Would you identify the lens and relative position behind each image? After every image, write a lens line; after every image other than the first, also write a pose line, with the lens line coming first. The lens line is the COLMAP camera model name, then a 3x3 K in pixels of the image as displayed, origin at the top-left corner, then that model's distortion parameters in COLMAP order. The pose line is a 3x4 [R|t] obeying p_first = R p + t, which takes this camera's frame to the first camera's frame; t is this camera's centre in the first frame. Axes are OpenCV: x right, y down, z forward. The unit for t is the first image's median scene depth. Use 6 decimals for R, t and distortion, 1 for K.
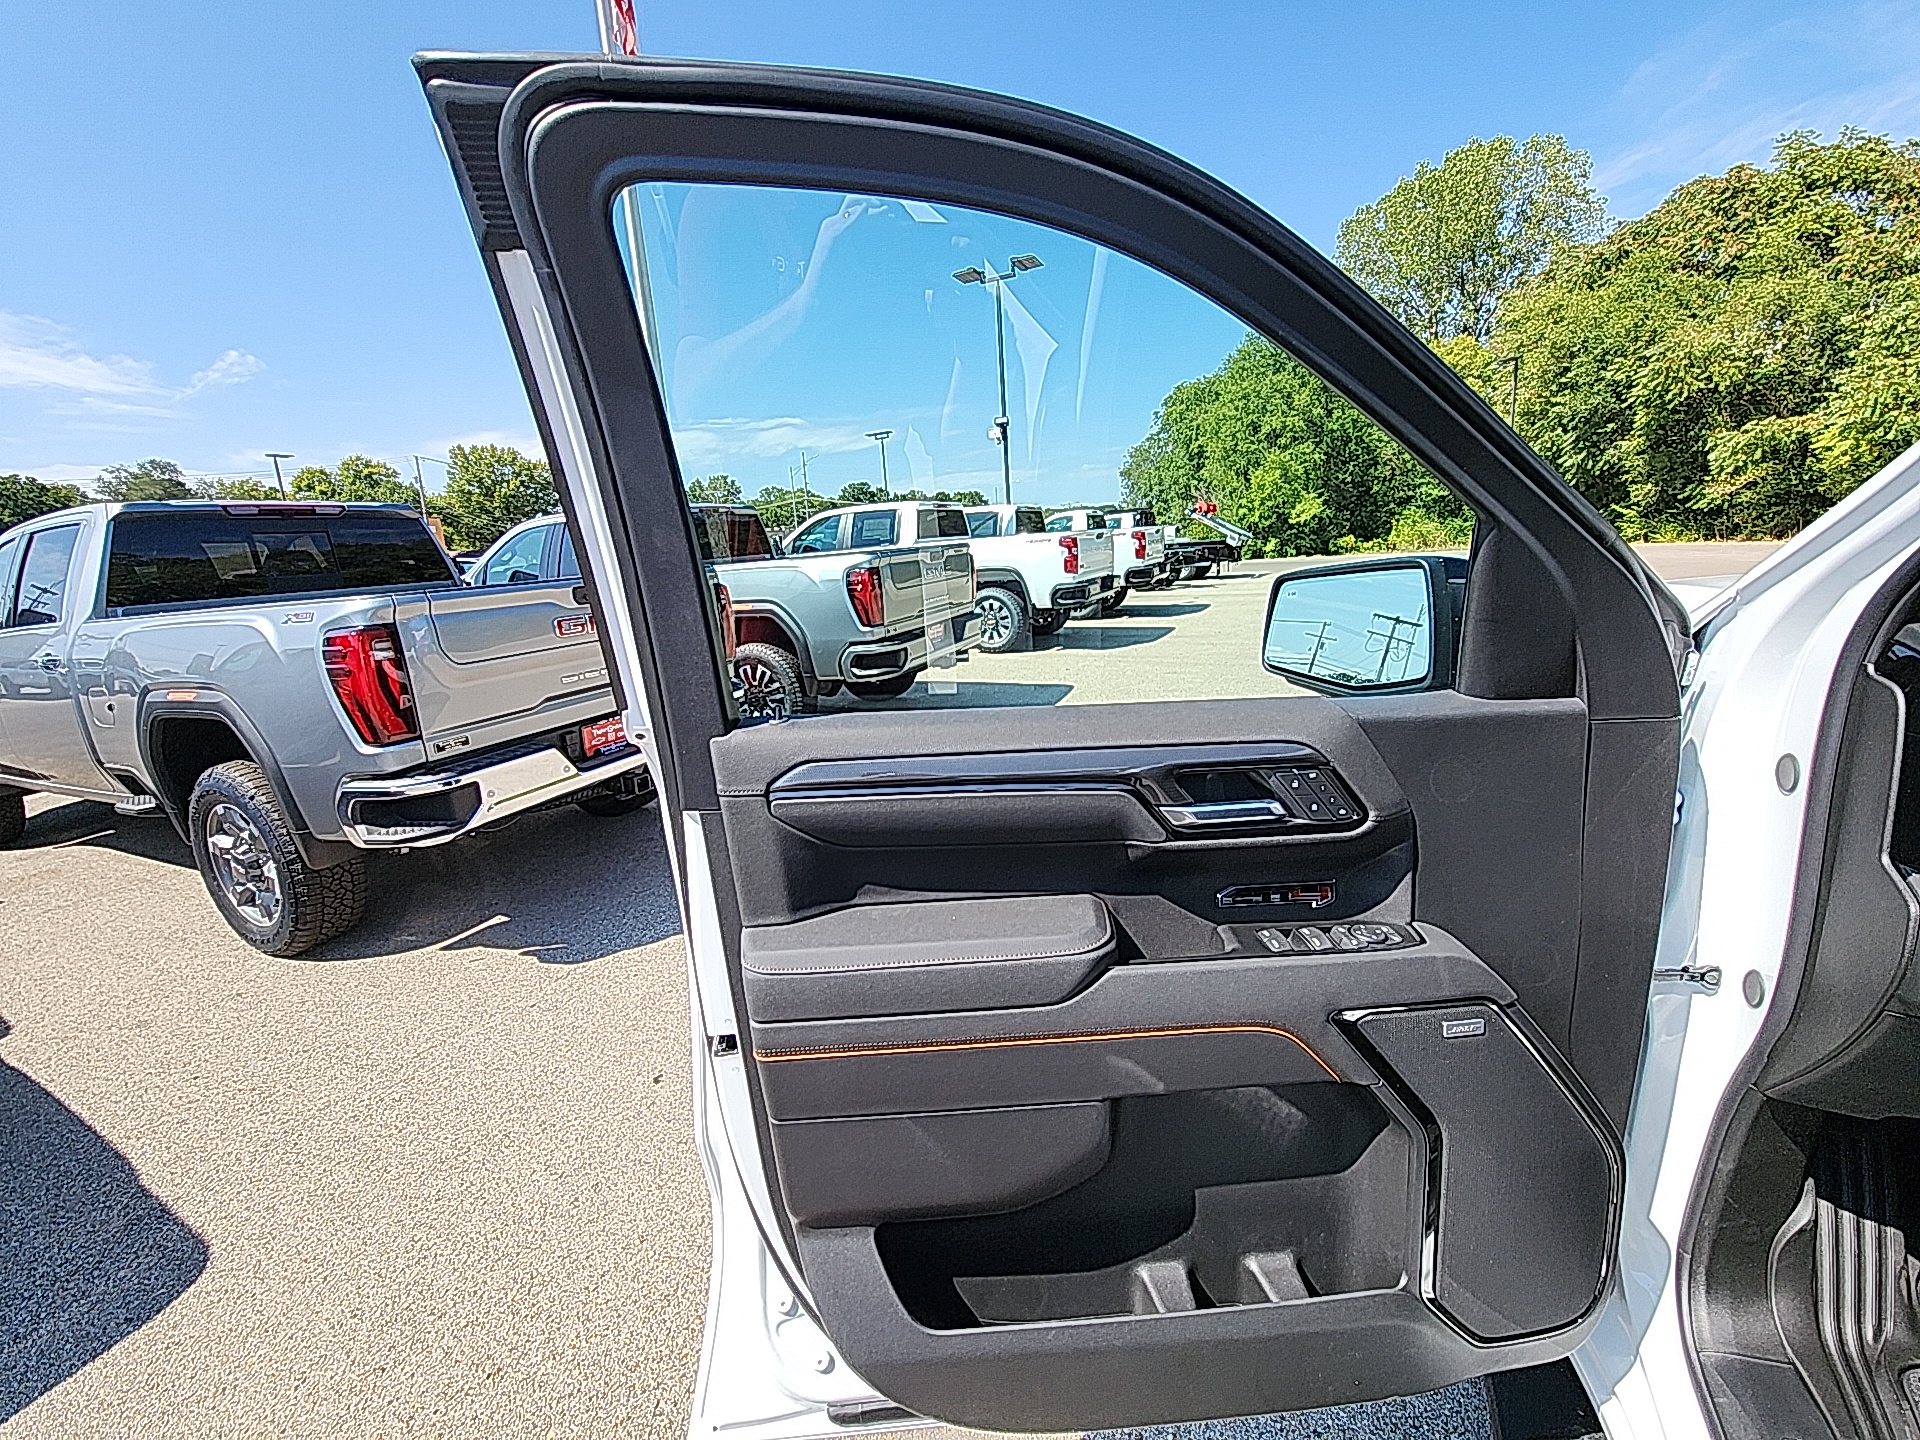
lens RADIAL K [[765.5, 0, 953.4], [0, 765.5, 709.6], [0, 0, 1]] dist [0.021790, -0.015546]
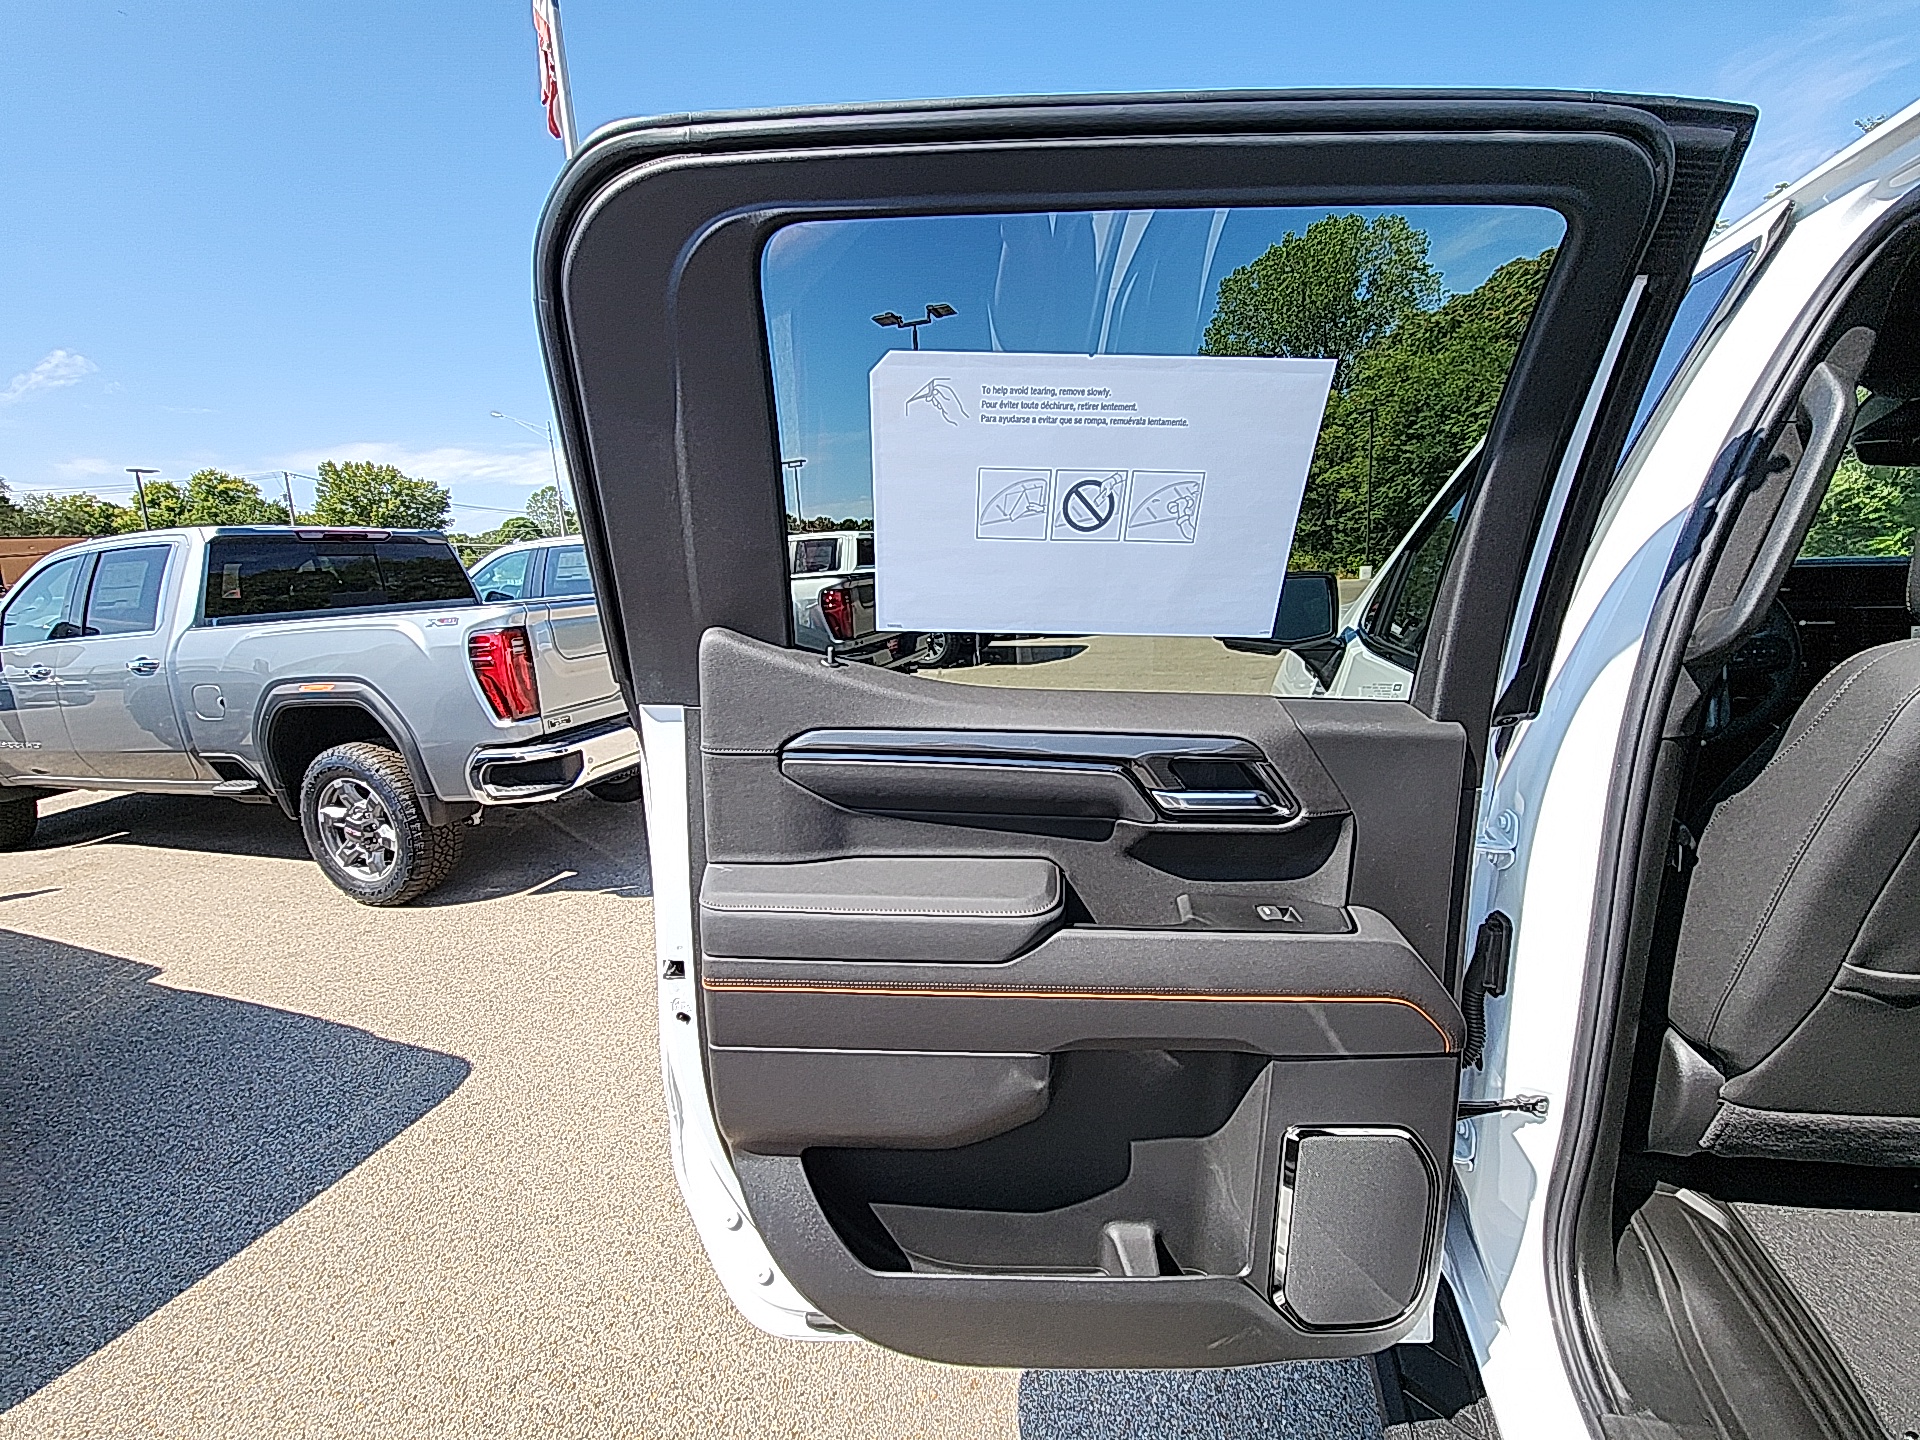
lens RADIAL K [[766.2, 0, 954.0], [0, 766.2, 713.2], [0, 0, 1]] dist [0.002486, -0.000054]
pose [[0.992976, -0.013366, 0.117560, -0.055853], [0.016748, 0.999472, -0.027834, 0.028683], [-0.117126, 0.029608, 0.992676, -0.126111]]
